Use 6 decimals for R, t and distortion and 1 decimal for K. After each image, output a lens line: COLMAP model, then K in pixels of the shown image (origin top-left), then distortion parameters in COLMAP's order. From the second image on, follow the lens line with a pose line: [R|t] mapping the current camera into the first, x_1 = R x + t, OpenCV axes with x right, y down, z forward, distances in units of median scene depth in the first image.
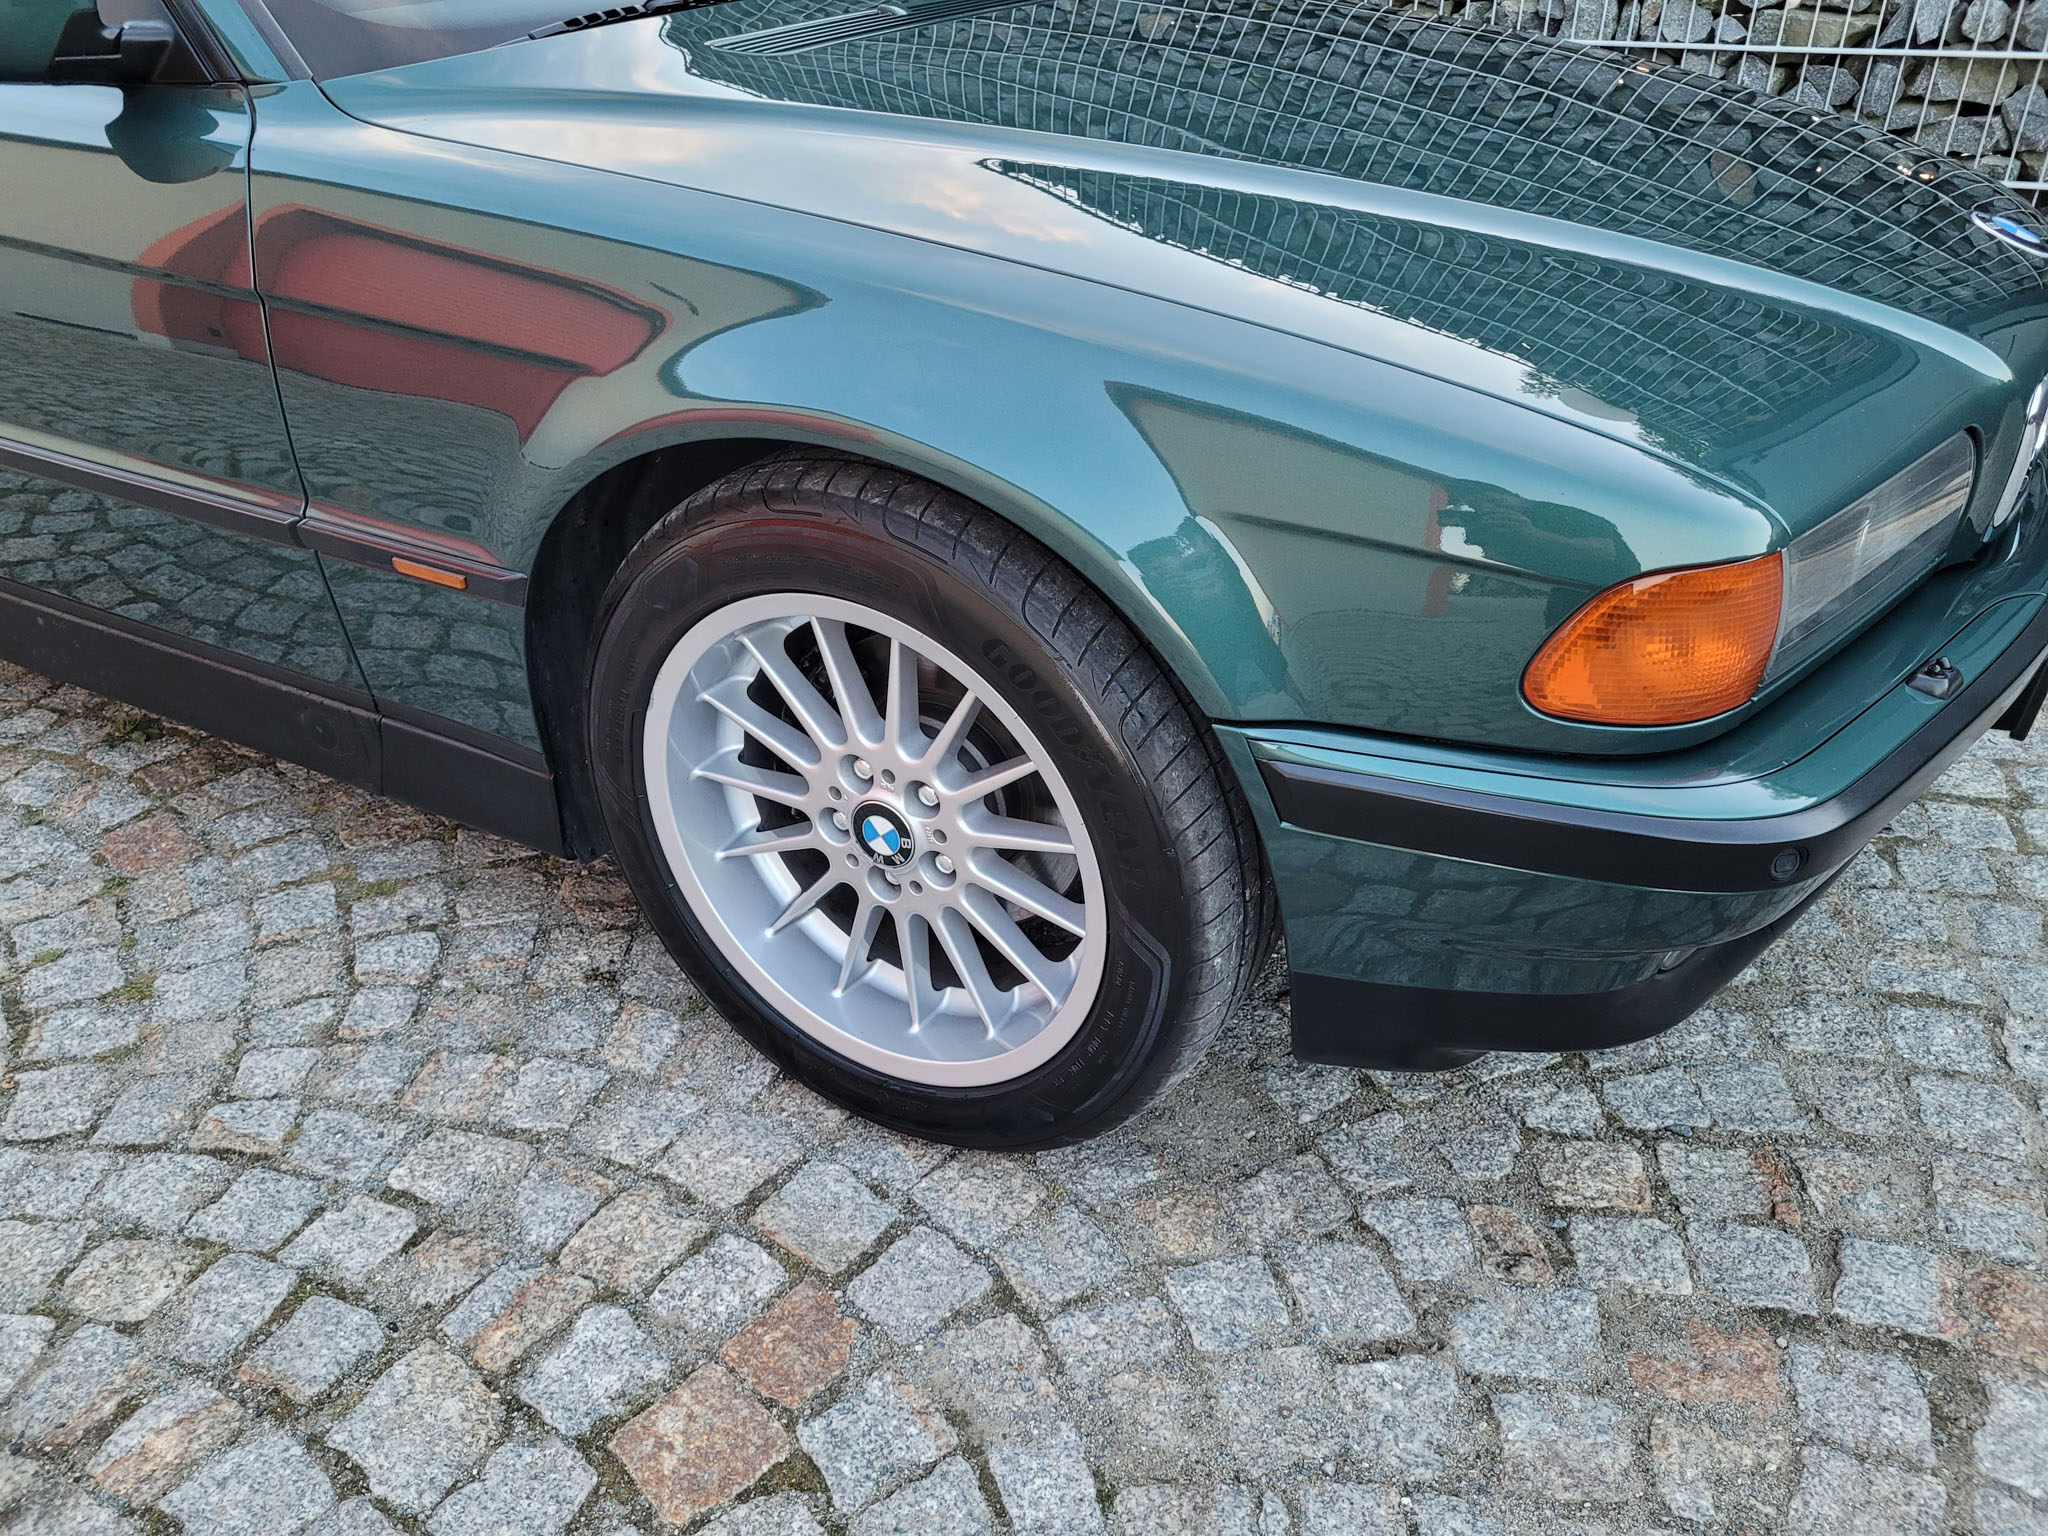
lens RADIAL K [[1559.0, 0, 1004.1], [0, 1559.0, 758.8], [0, 0, 1]] dist [0.044041, -0.037353]
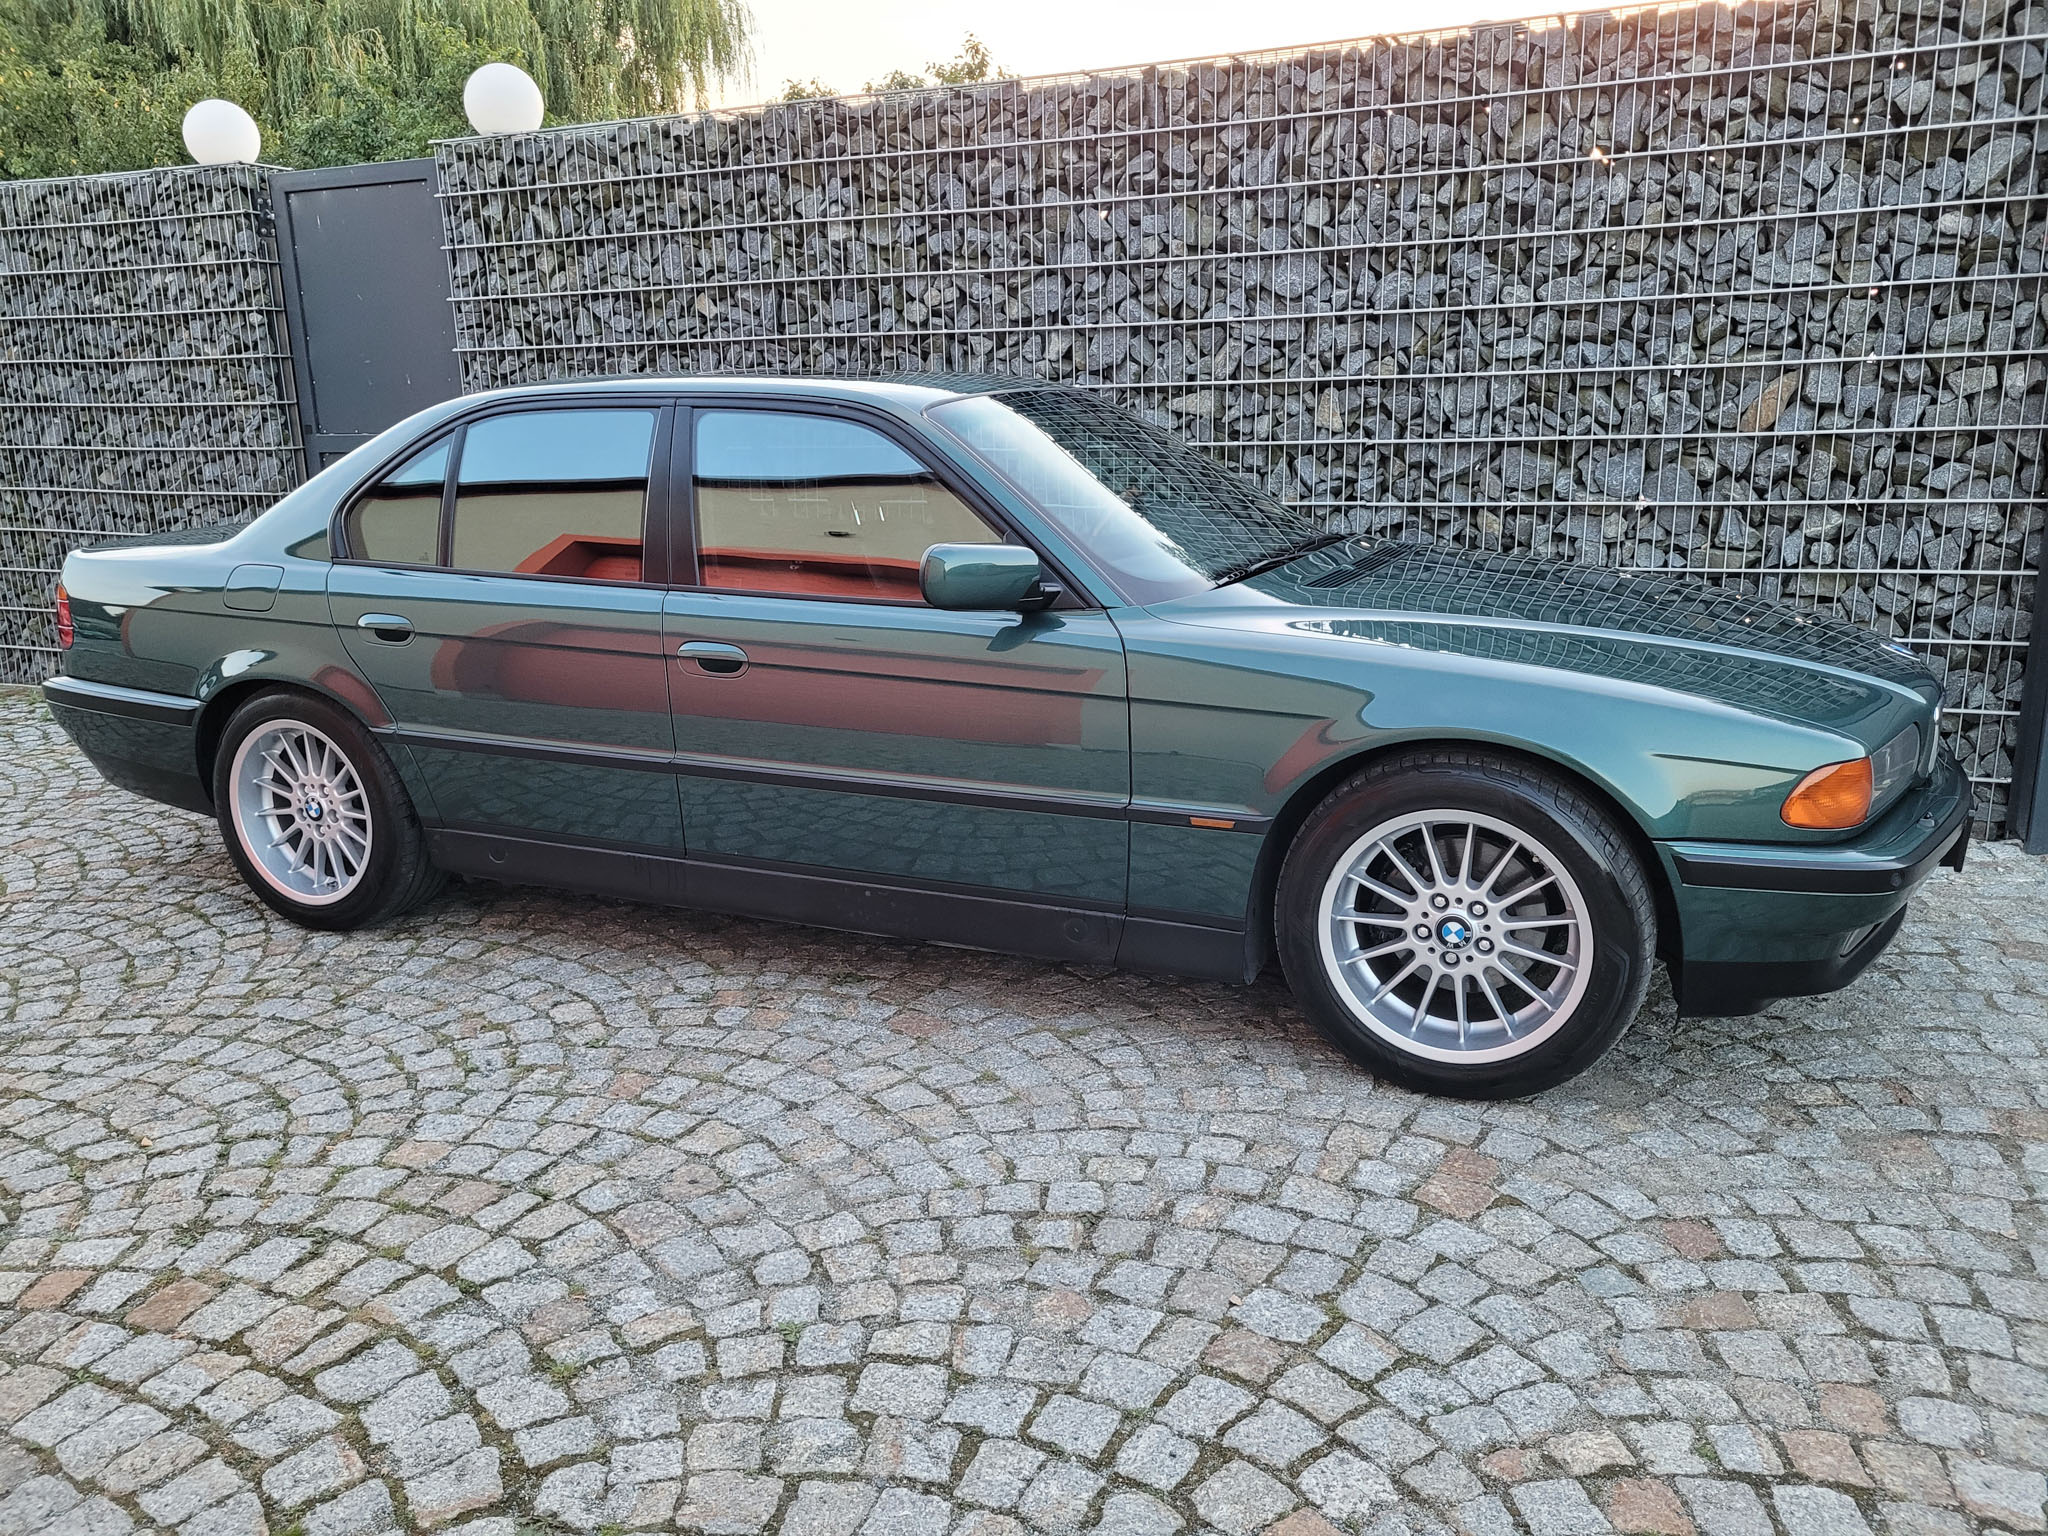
lens RADIAL K [[1545.4, 0, 1009.6], [0, 1545.4, 779.8], [0, 0, 1]] dist [0.055337, -0.047432]
pose [[0.994848, -0.033544, 0.095667, -0.735450], [0.059349, 0.957767, -0.281354, 0.343507], [-0.082189, 0.285583, 0.954823, -0.841577]]
